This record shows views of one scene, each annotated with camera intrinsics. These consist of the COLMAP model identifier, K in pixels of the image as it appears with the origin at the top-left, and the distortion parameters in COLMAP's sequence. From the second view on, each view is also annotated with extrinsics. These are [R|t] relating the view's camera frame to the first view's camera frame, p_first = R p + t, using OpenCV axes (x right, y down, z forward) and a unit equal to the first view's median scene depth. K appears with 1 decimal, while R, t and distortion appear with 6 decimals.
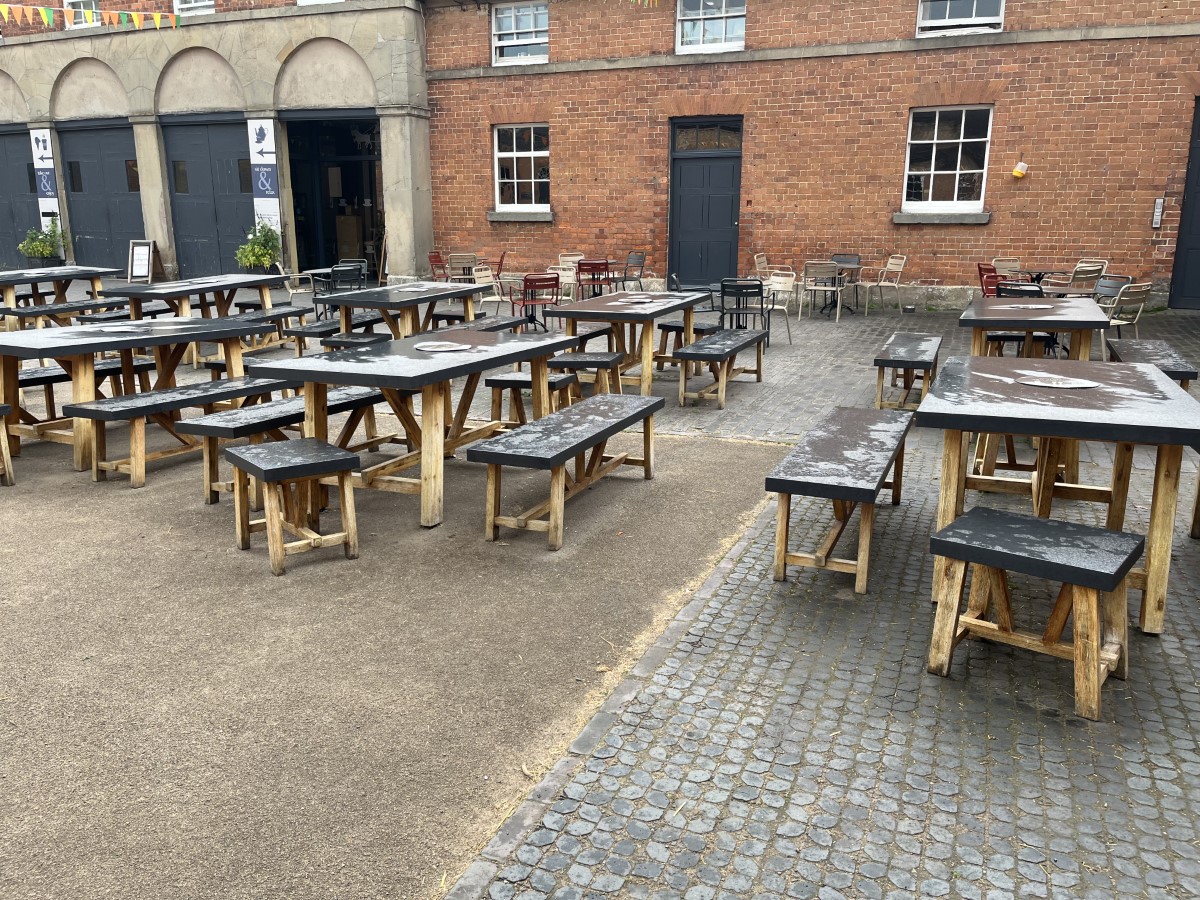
lens RADIAL K [[924.6, 0, 600.0], [0, 924.6, 450.0], [0, 0, 1]] dist [0.090234, -0.121856]
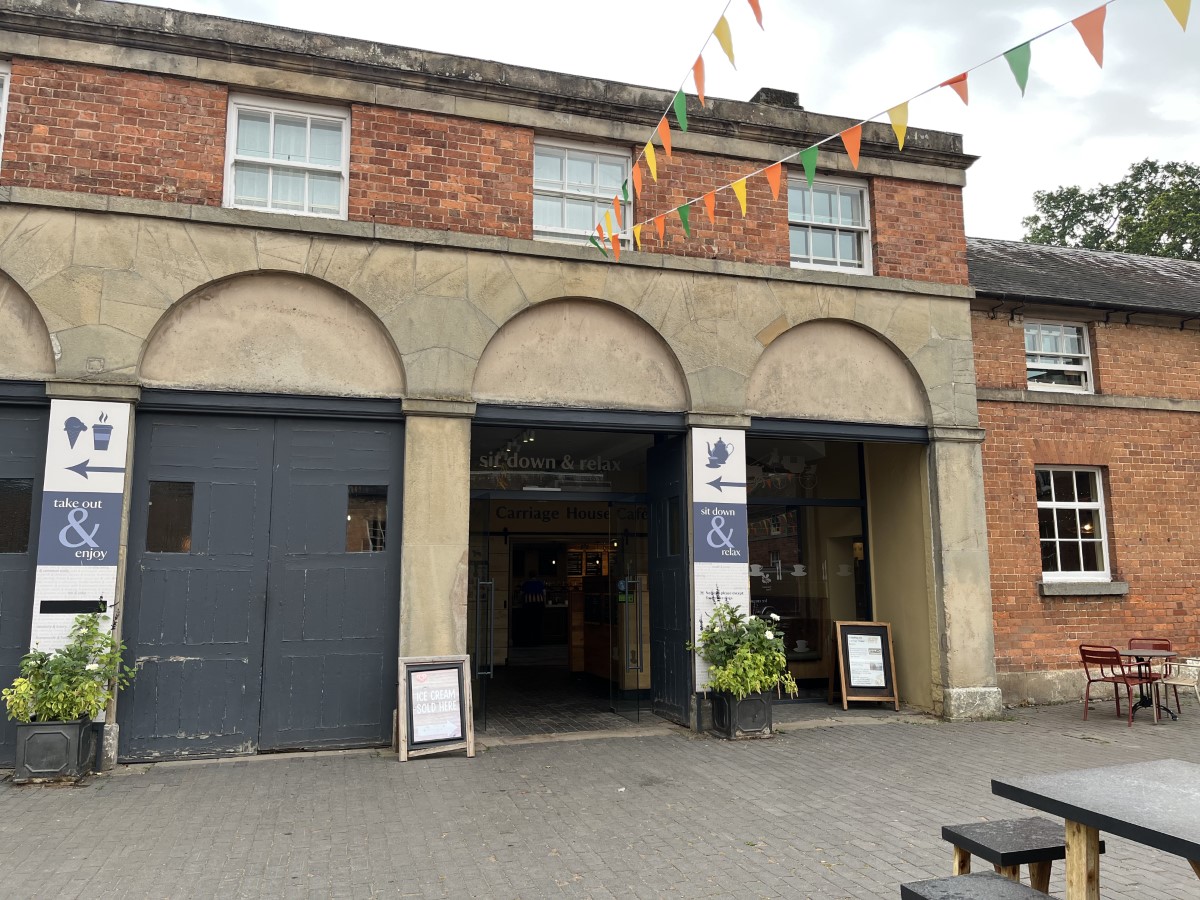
lens RADIAL K [[924.6, 0, 600.0], [0, 924.6, 450.0], [0, 0, 1]] dist [0.090234, -0.121856]
pose [[0.763124, 0.083031, 0.640896, -0.813894], [0.169464, 0.931298, -0.322437, -0.179886], [-0.623638, 0.354668, 0.696625, 0.690152]]
